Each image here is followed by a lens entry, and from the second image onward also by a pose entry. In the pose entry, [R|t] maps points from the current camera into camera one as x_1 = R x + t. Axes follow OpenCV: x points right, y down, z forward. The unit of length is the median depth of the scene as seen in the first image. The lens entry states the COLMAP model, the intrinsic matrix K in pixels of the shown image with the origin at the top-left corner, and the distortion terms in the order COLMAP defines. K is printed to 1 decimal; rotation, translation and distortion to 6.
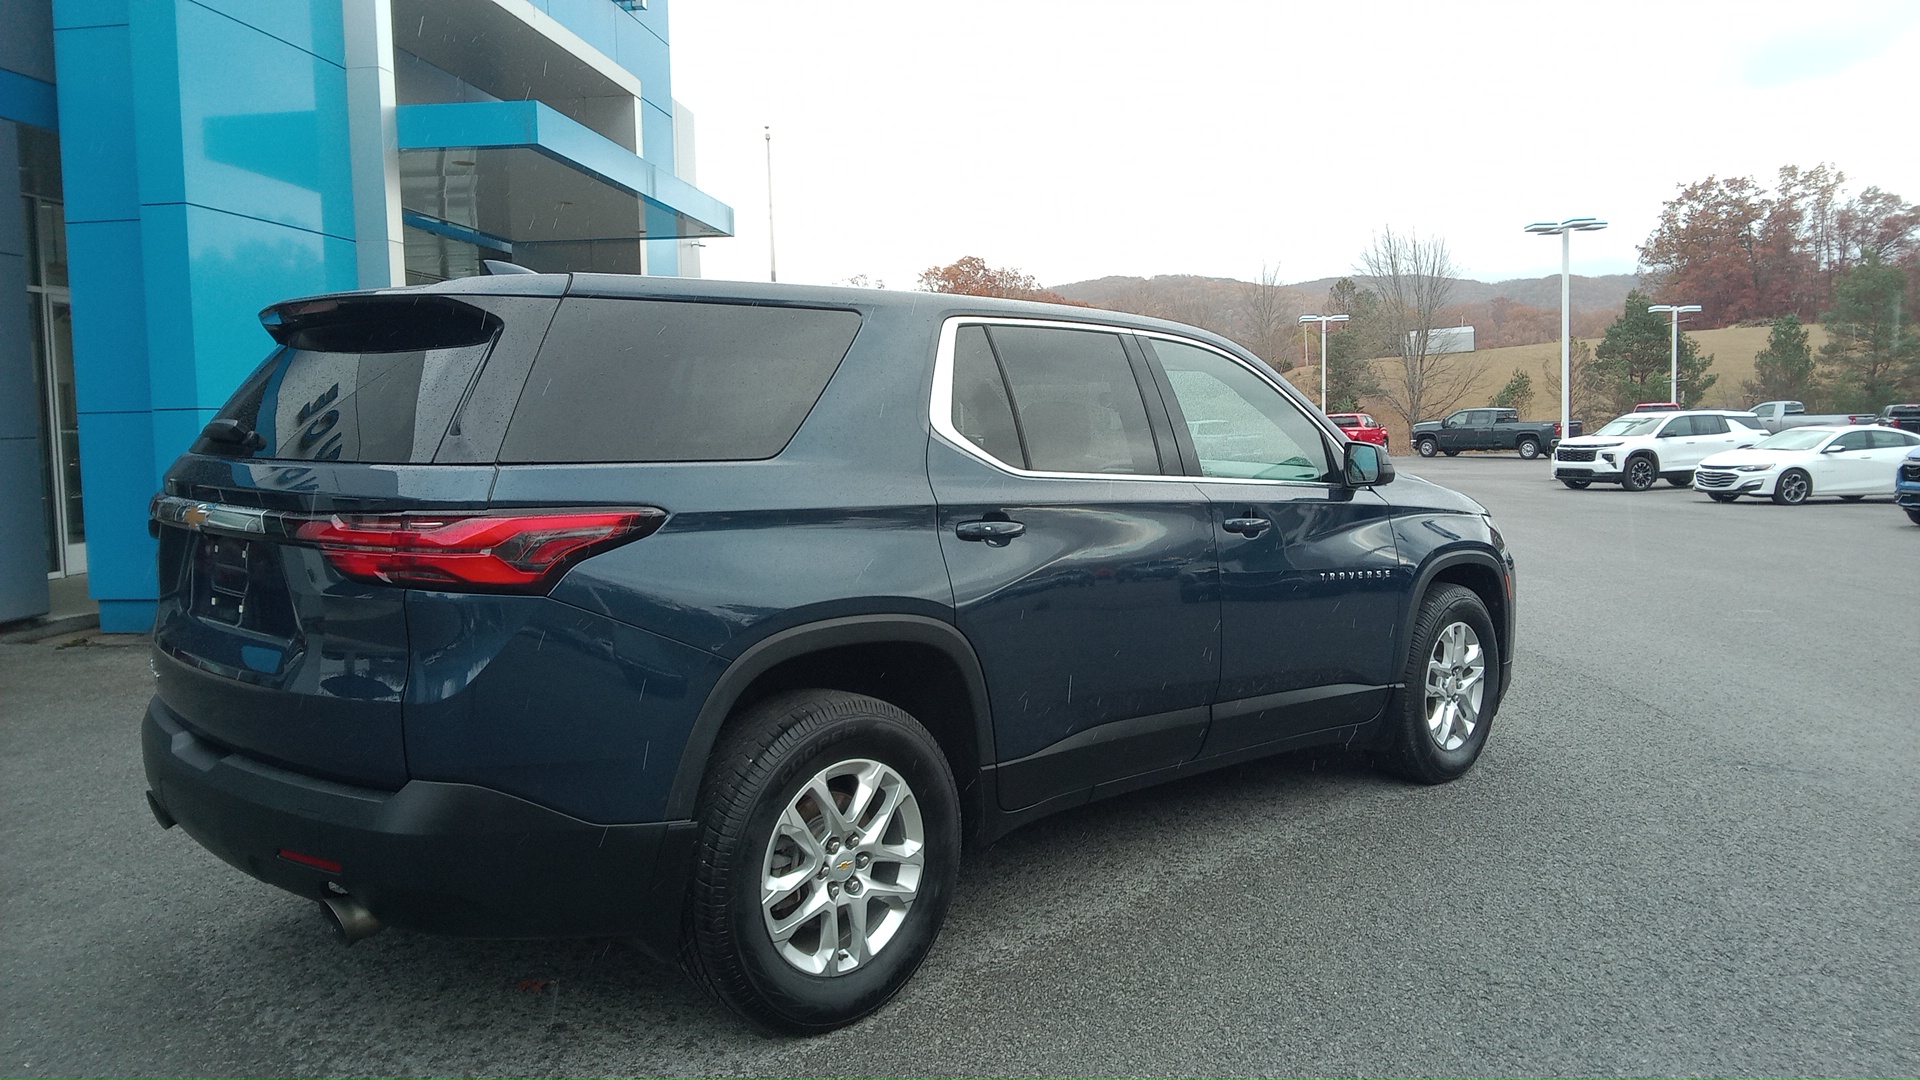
lens RADIAL K [[1404.8, 0, 917.2], [0, 1404.8, 538.5], [0, 0, 1]] dist [0.048201, -0.068646]
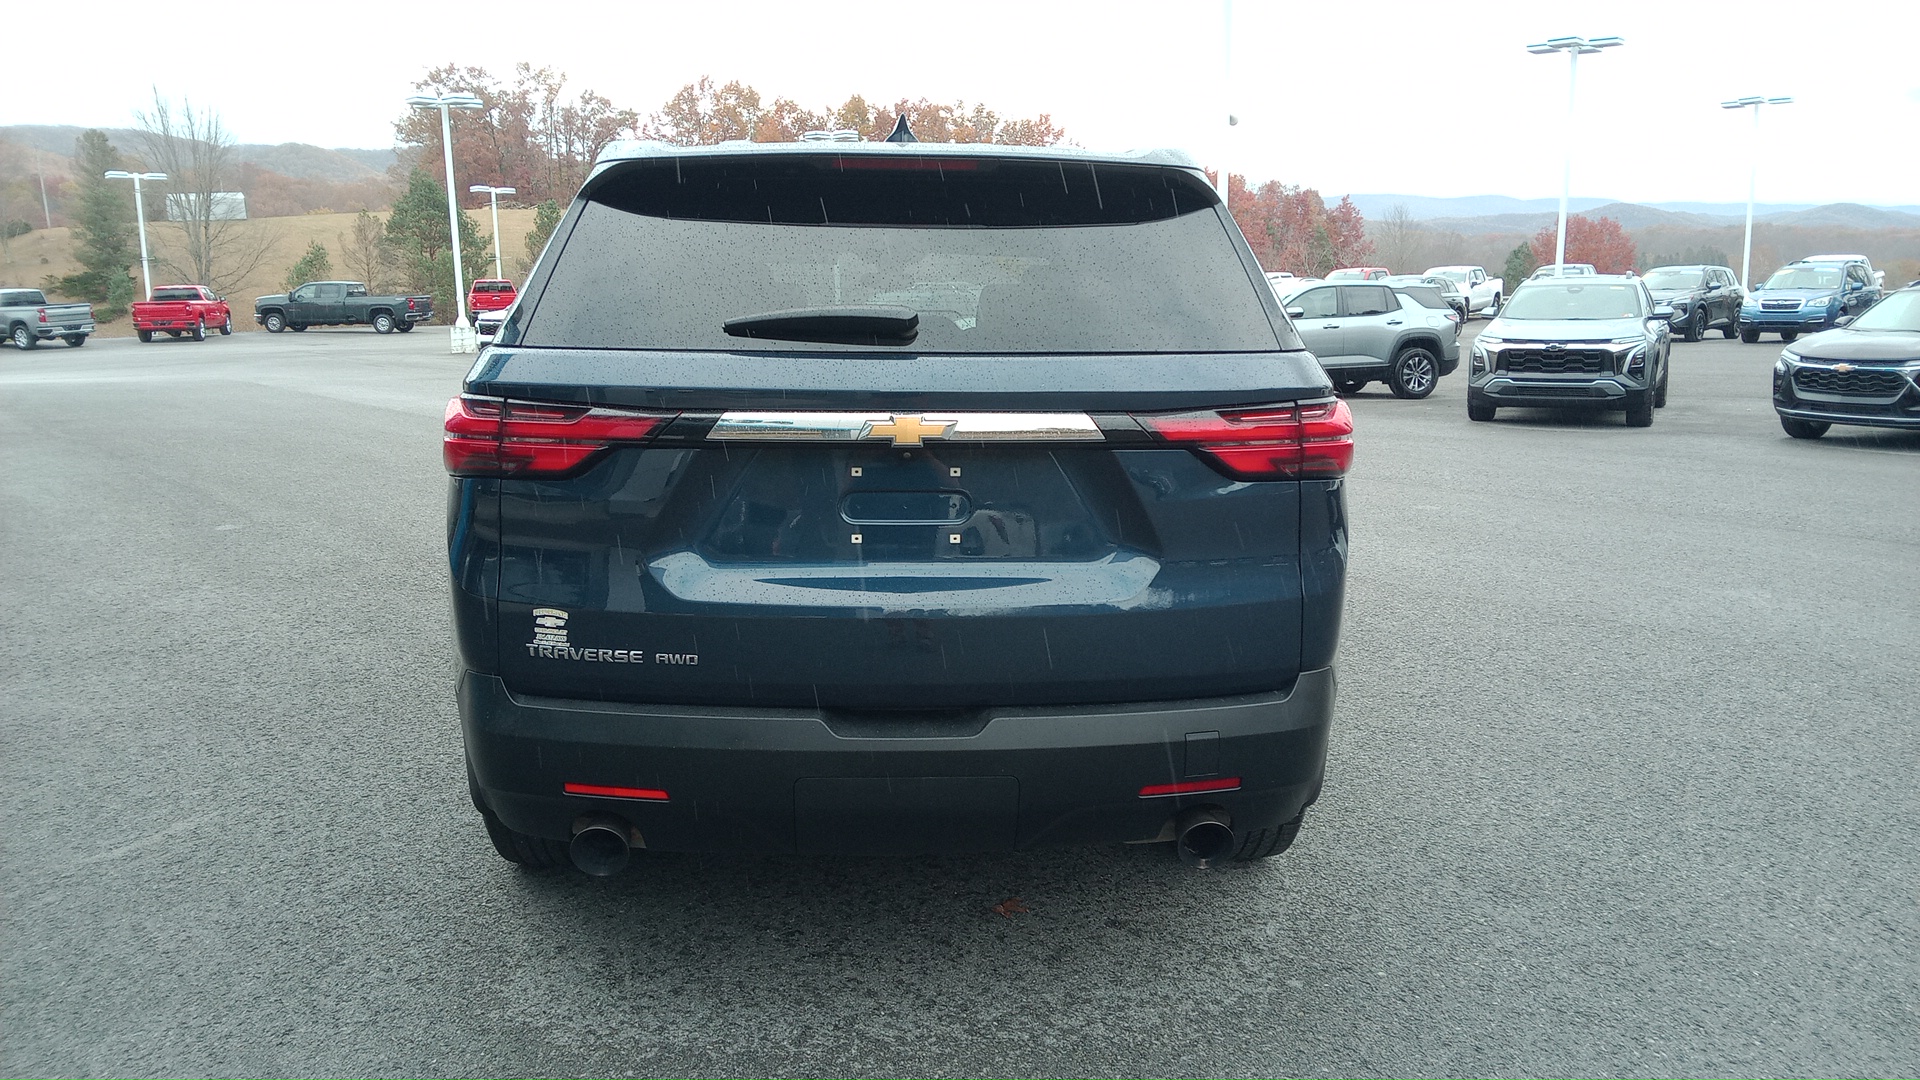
lens RADIAL K [[1404.8, 0, 944.3], [0, 1404.8, 539.8], [0, 0, 1]] dist [0.048201, -0.068646]
pose [[0.660589, -0.124641, 0.740329, -0.064299], [0.058353, 0.991663, 0.114887, -0.002601], [-0.748477, -0.032693, 0.662355, 0.027713]]
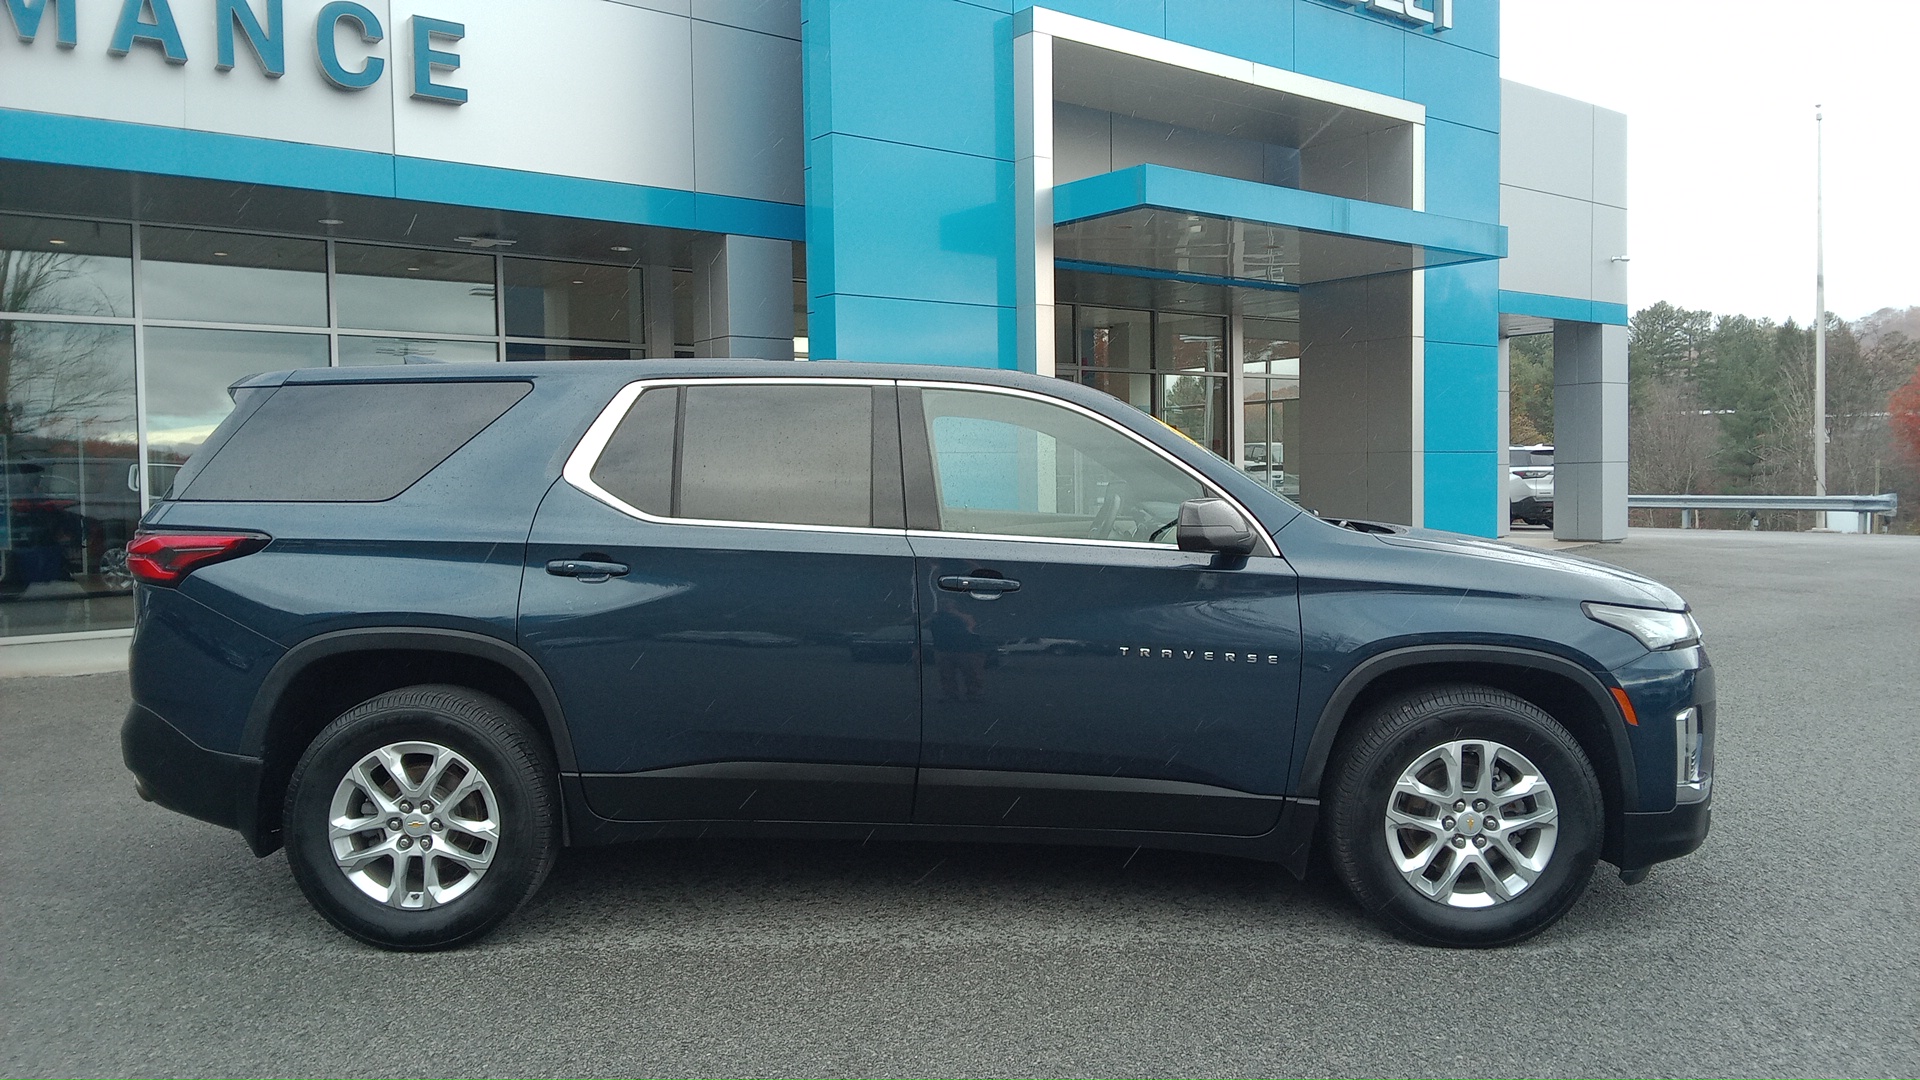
lens RADIAL K [[1404.8, 0, 957.8], [0, 1404.8, 545.6], [0, 0, 1]] dist [0.048201, -0.068646]
pose [[0.706844, 0.047595, -0.705767, 0.071239], [-0.059307, 0.998208, 0.007919, -0.003422], [0.704879, 0.036259, 0.708400, 0.026437]]
